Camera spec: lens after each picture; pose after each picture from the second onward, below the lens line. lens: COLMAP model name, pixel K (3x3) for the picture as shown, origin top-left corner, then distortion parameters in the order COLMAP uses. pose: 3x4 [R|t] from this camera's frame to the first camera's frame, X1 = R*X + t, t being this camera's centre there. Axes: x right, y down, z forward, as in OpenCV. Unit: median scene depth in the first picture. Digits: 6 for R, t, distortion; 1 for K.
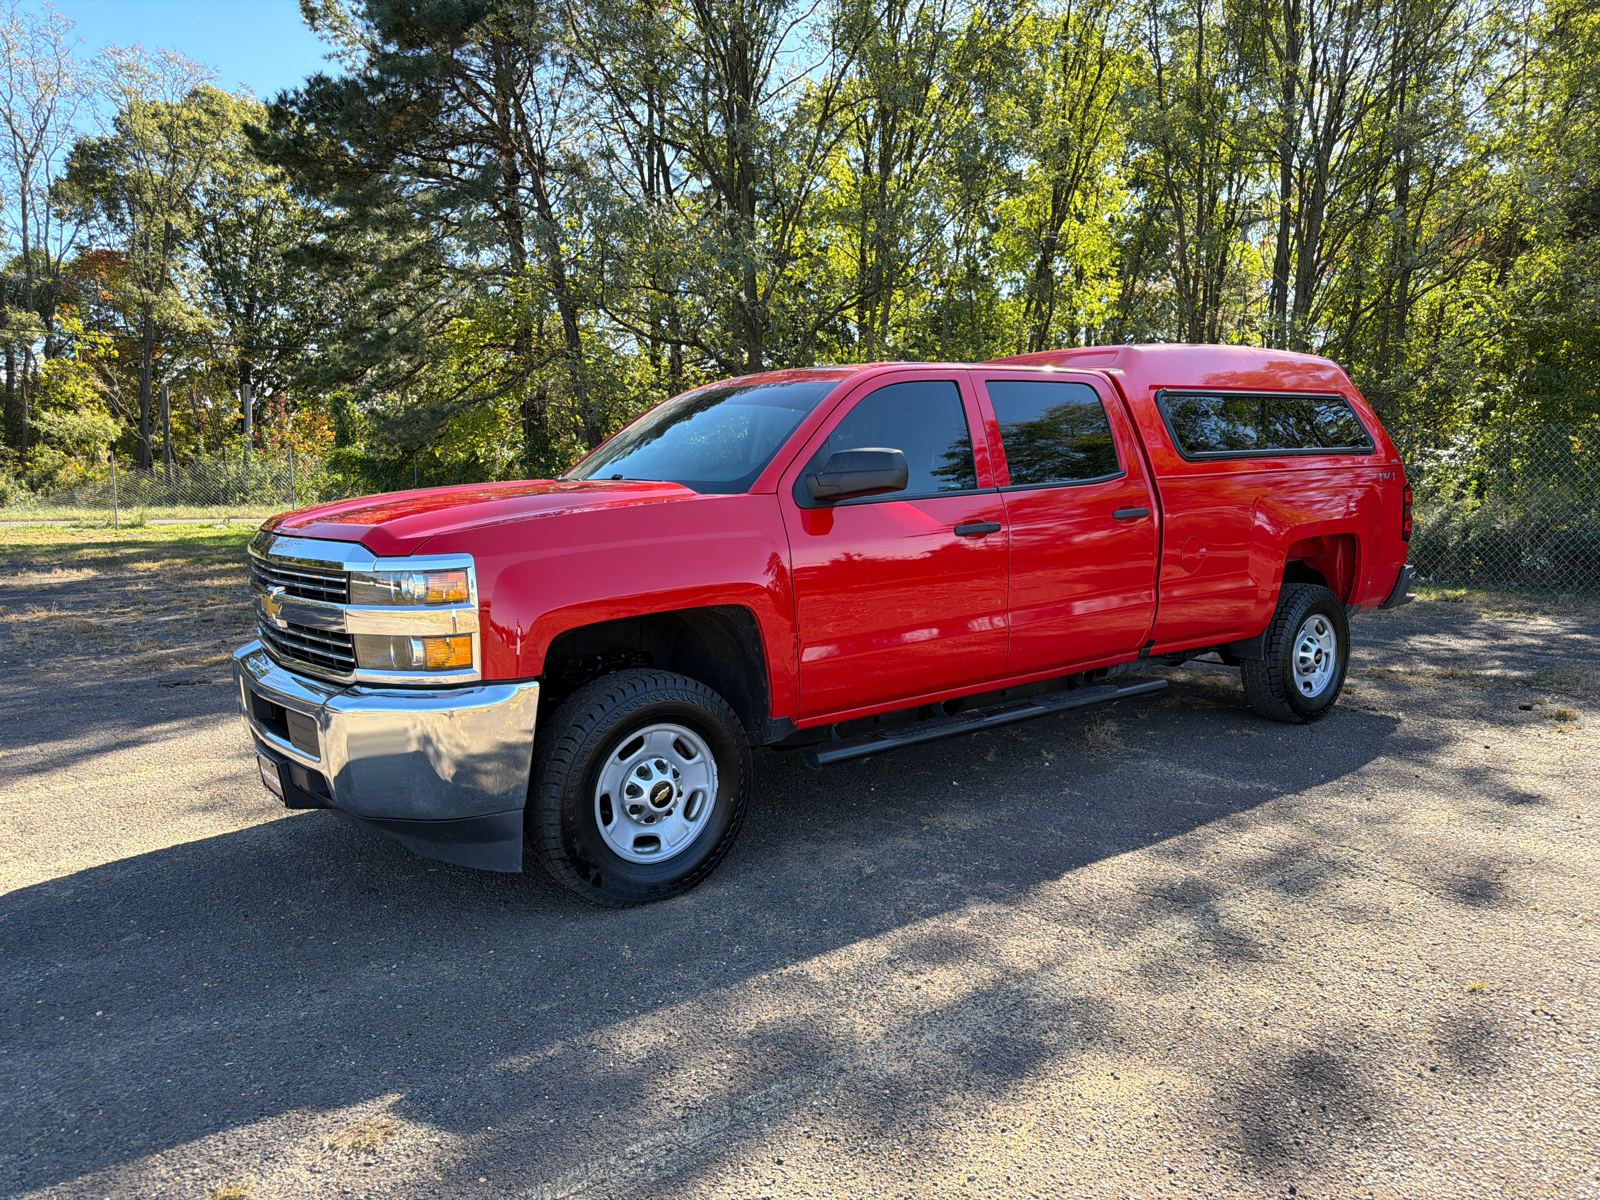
lens RADIAL K [[1130.2, 0, 800.0], [0, 1130.2, 600.0], [0, 0, 1]] dist [0.023370, -0.029313]
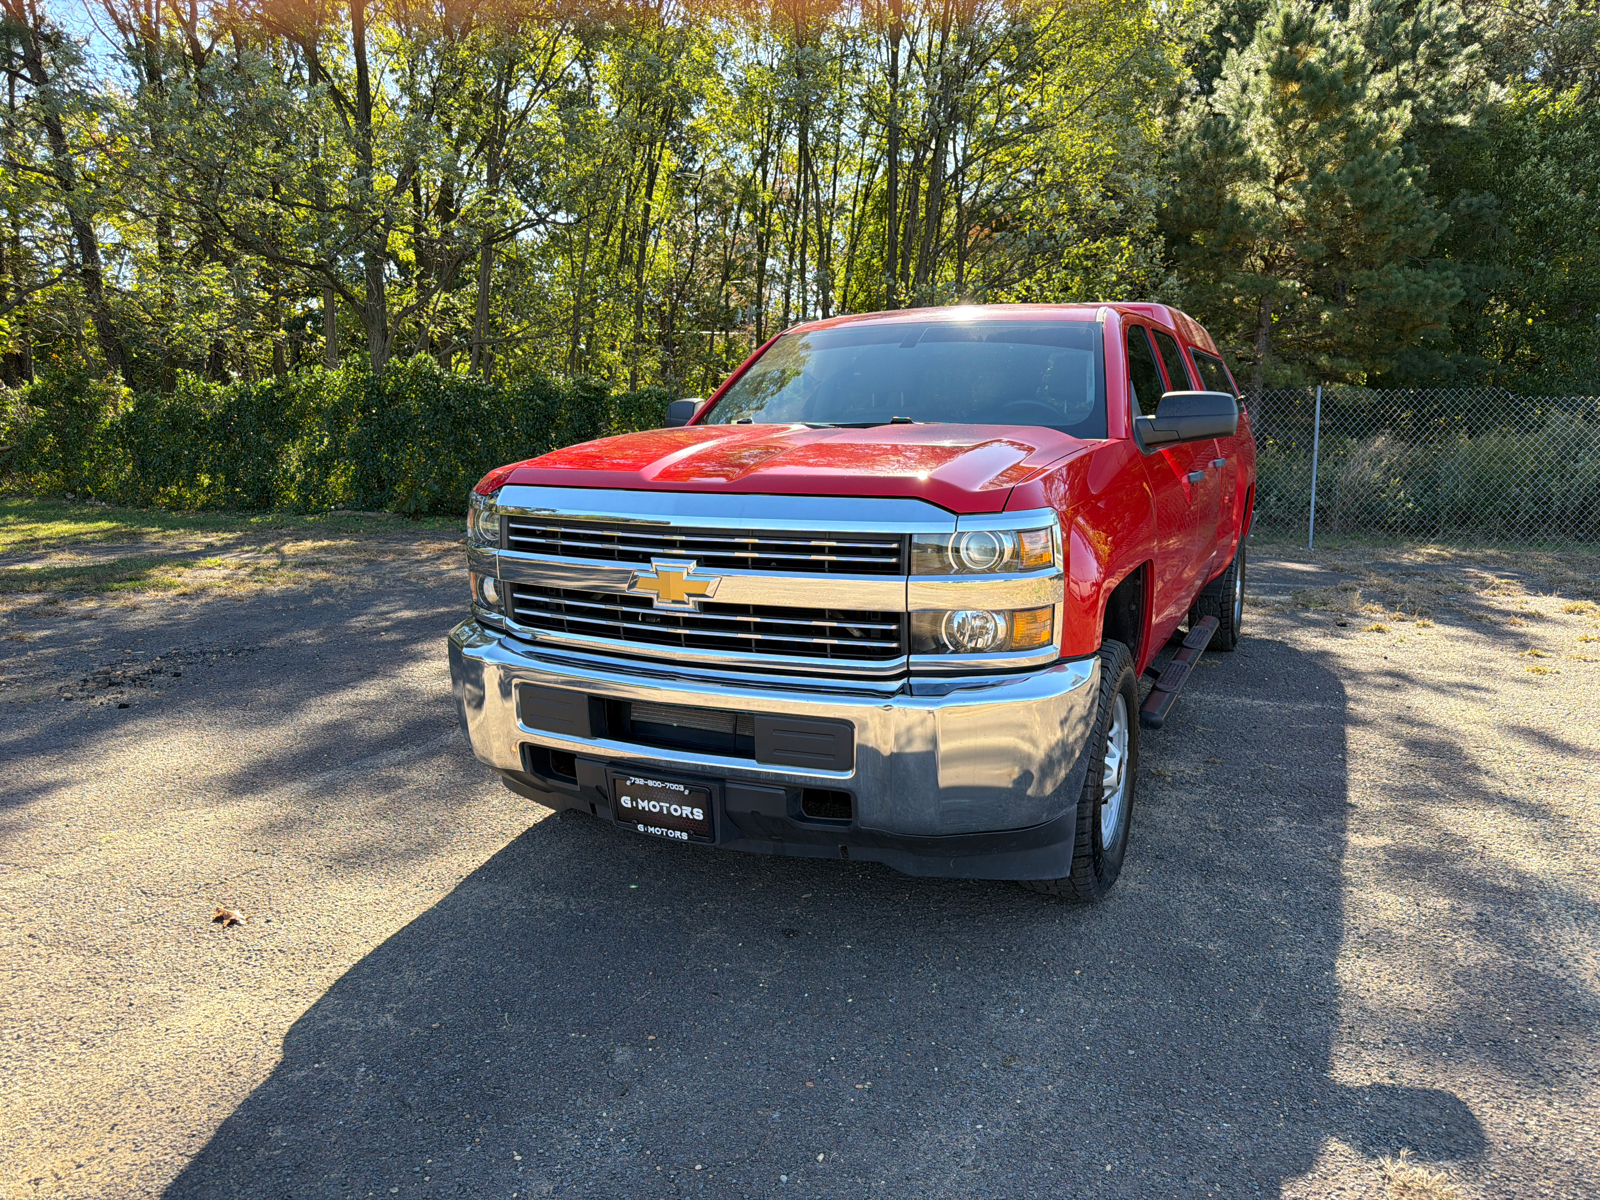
lens RADIAL K [[1127.4, 0, 797.5], [0, 1127.4, 598.4], [0, 0, 1]] dist [0.043705, -0.060412]
pose [[0.898324, -0.053558, 0.436057, -0.813963], [0.037521, 0.998268, 0.045312, -0.019087], [-0.437728, -0.024343, 0.898778, 0.325993]]
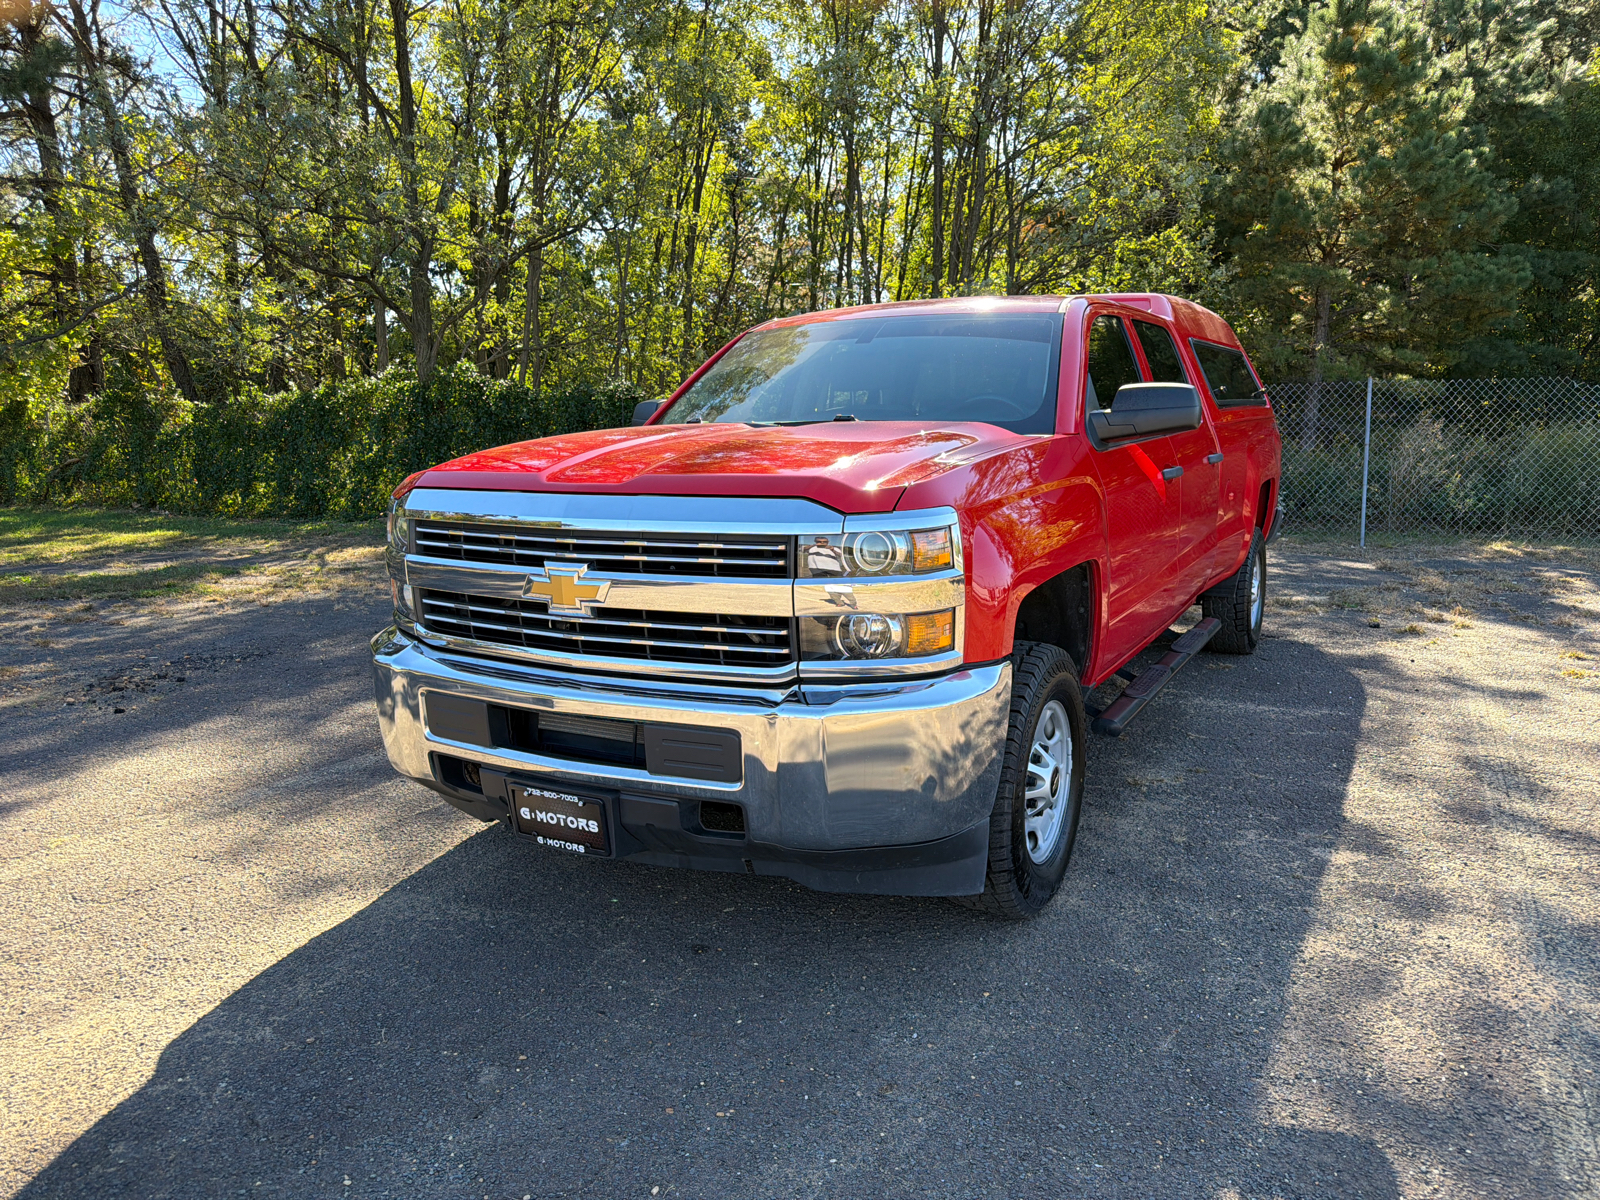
lens RADIAL K [[1130.2, 0, 800.0], [0, 1130.2, 600.0], [0, 0, 1]] dist [0.023370, -0.029313]
pose [[0.923069, -0.058086, 0.380223, -0.683578], [0.045503, 0.998081, 0.042007, -0.013697], [-0.381933, -0.021474, 0.923940, 0.302140]]
